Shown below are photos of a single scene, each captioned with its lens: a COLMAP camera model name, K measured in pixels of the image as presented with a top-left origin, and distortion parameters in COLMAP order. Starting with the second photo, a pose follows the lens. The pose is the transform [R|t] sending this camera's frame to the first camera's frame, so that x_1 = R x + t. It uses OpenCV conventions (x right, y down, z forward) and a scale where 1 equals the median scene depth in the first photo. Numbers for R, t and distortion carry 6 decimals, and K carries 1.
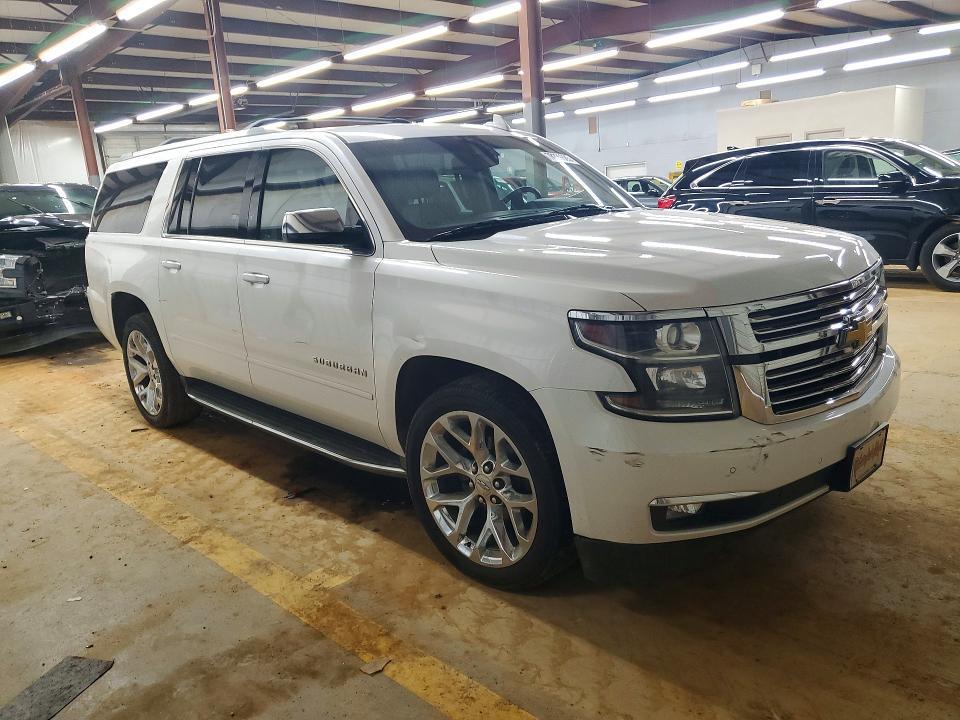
lens RADIAL K [[743.5, 0, 463.6], [0, 743.5, 362.1], [0, 0, 1]] dist [-0.013739, 0.004051]
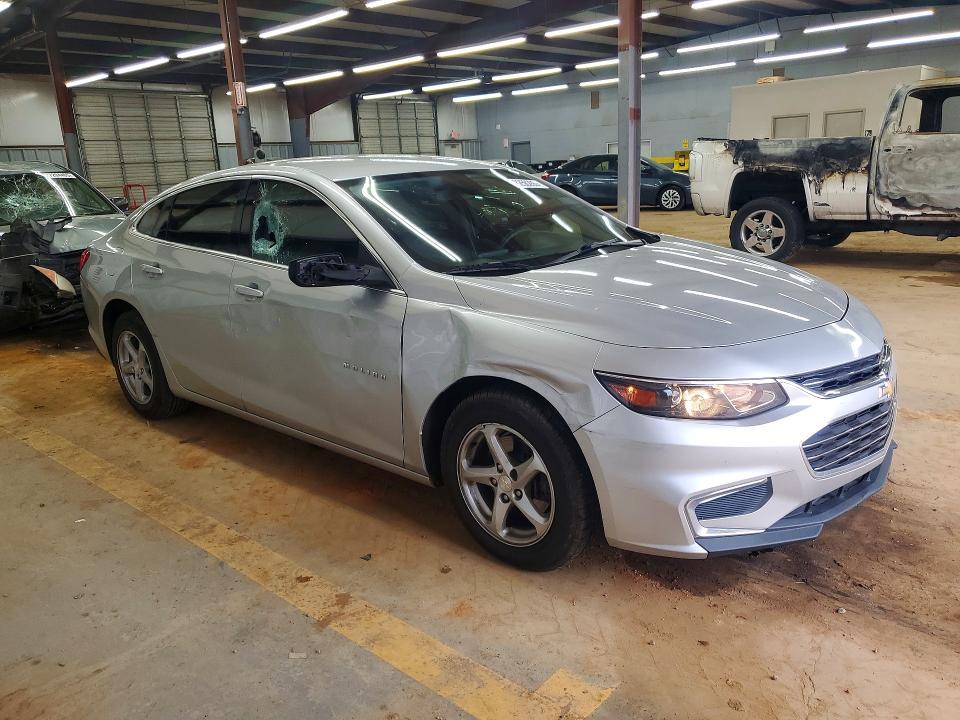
lens RADIAL K [[782.6, 0, 480.0], [0, 782.6, 360.0], [0, 0, 1]] dist [0.048358, -0.082904]
pose [[0.999141, 0.019057, 0.036806, -0.138339], [-0.019584, 0.999710, 0.014015, -0.013401], [-0.036528, -0.014724, 0.999224, 0.126129]]
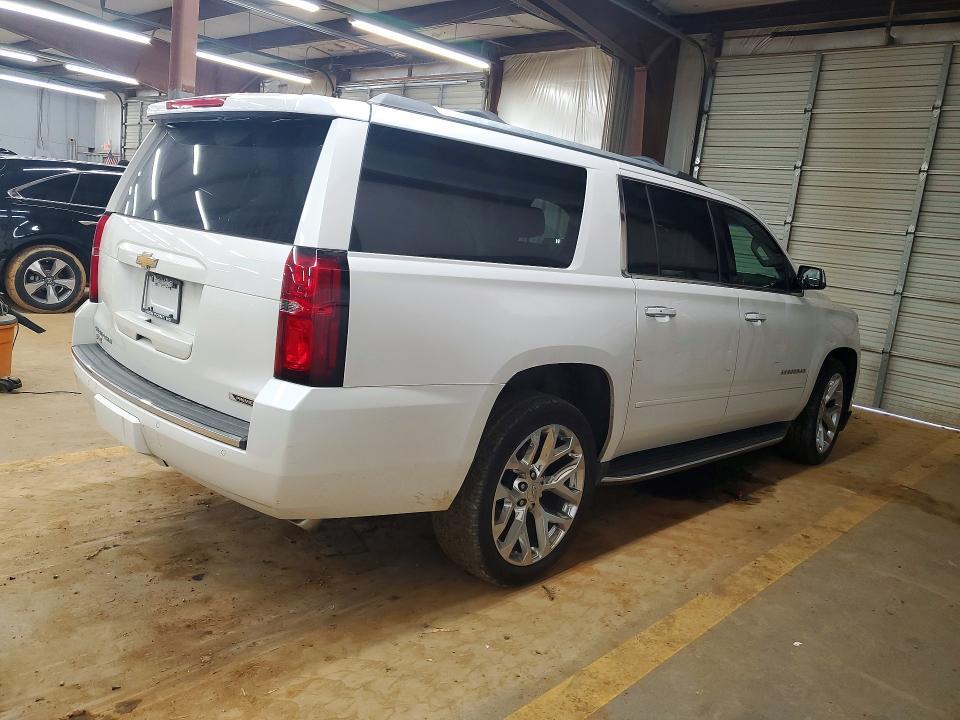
lens RADIAL K [[743.5, 0, 463.6], [0, 743.5, 362.1], [0, 0, 1]] dist [-0.013739, 0.004051]
pose [[-0.034700, -0.121738, 0.991955, -0.851683], [0.116132, 0.985338, 0.124989, -0.149754], [-0.992628, 0.119534, -0.020054, 0.886357]]
